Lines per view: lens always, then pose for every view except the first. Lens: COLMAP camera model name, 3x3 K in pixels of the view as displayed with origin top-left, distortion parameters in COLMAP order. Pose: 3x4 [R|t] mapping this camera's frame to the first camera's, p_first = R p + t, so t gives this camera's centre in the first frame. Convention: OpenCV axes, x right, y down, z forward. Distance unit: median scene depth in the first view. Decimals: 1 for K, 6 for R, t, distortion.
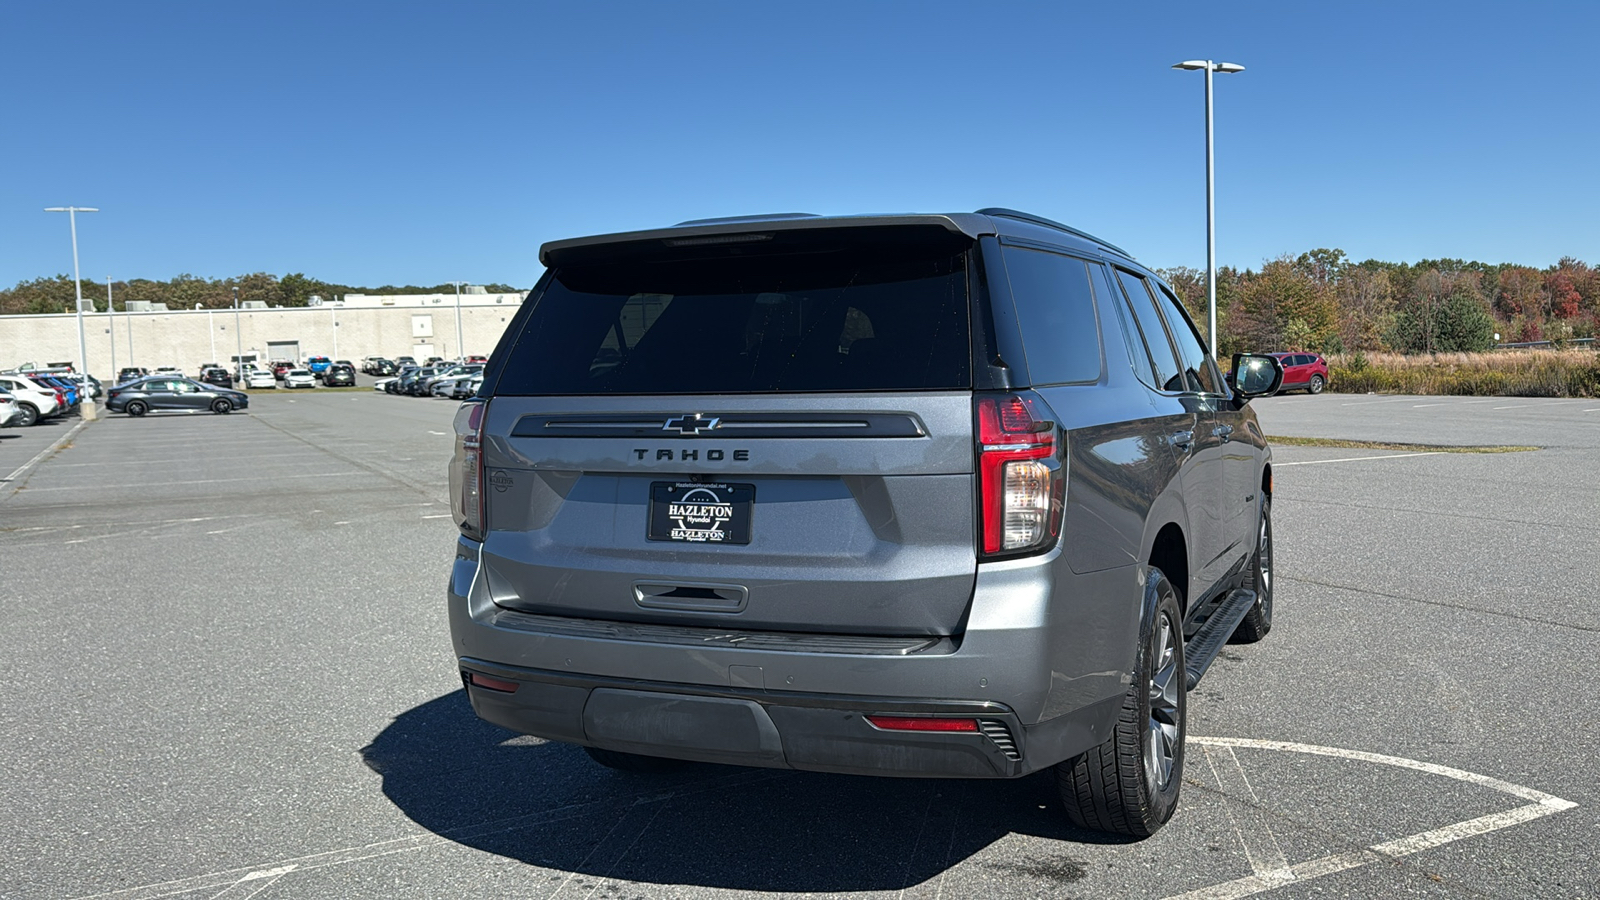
lens RADIAL K [[1267.0, 0, 840.6], [0, 1267.0, 422.2], [0, 0, 1]] dist [0.114787, -0.170218]
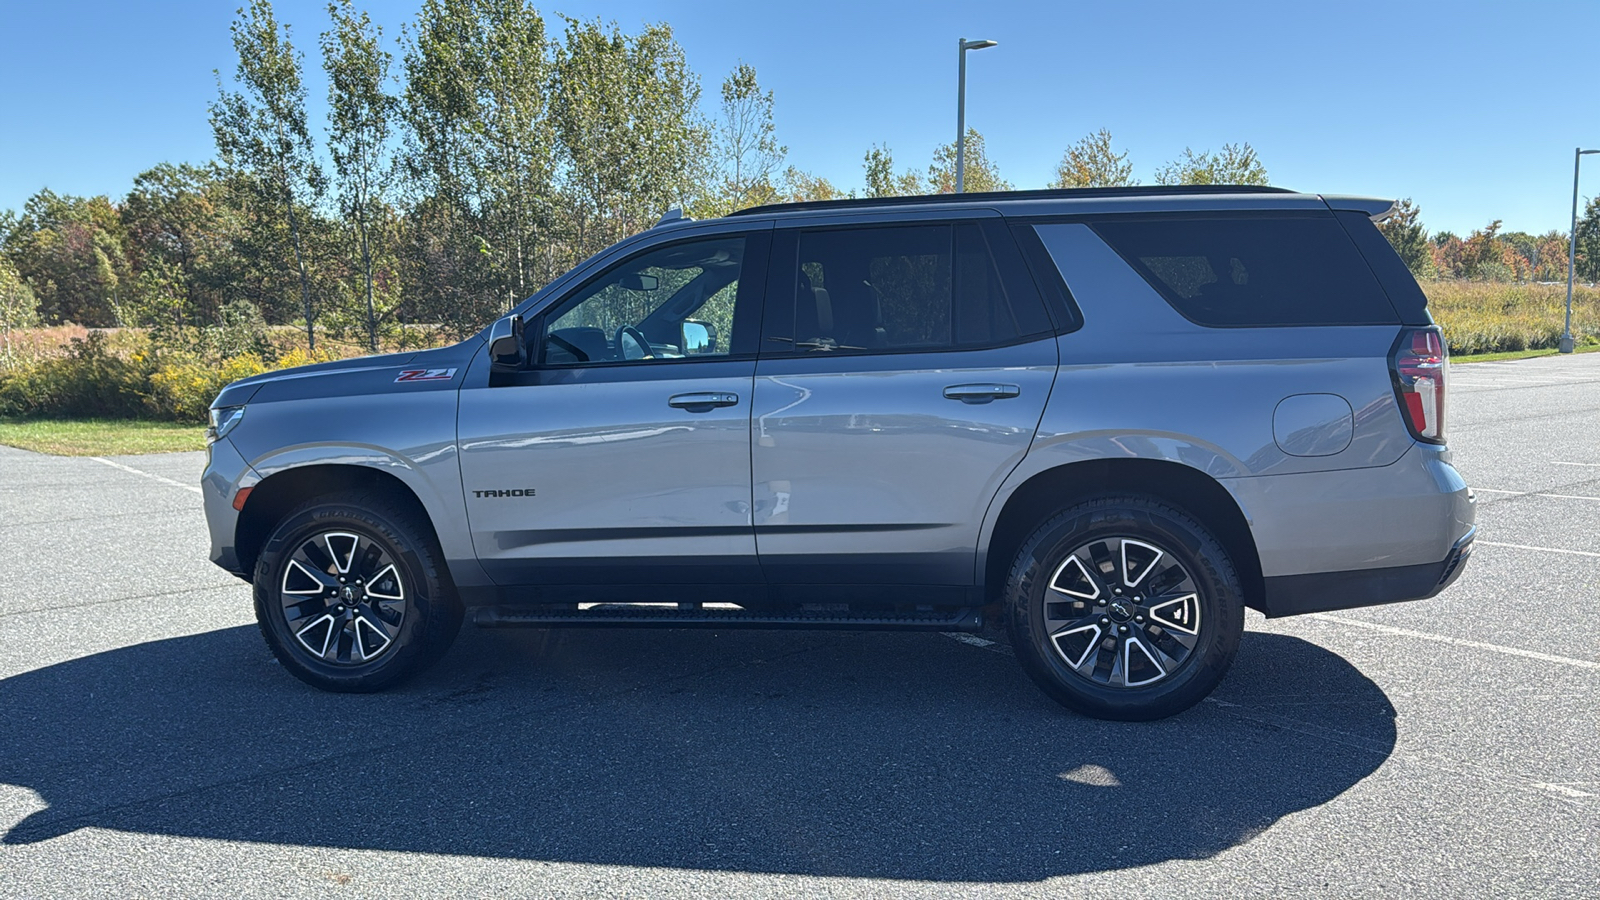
lens RADIAL K [[1267.0, 0, 822.0], [0, 1267.0, 455.0], [0, 0, 1]] dist [0.114787, -0.170218]
pose [[-0.202147, -0.070759, 0.976796, -1.273534], [0.059704, 0.994641, 0.084407, -0.032859], [-0.977534, 0.075381, -0.196839, 1.714604]]
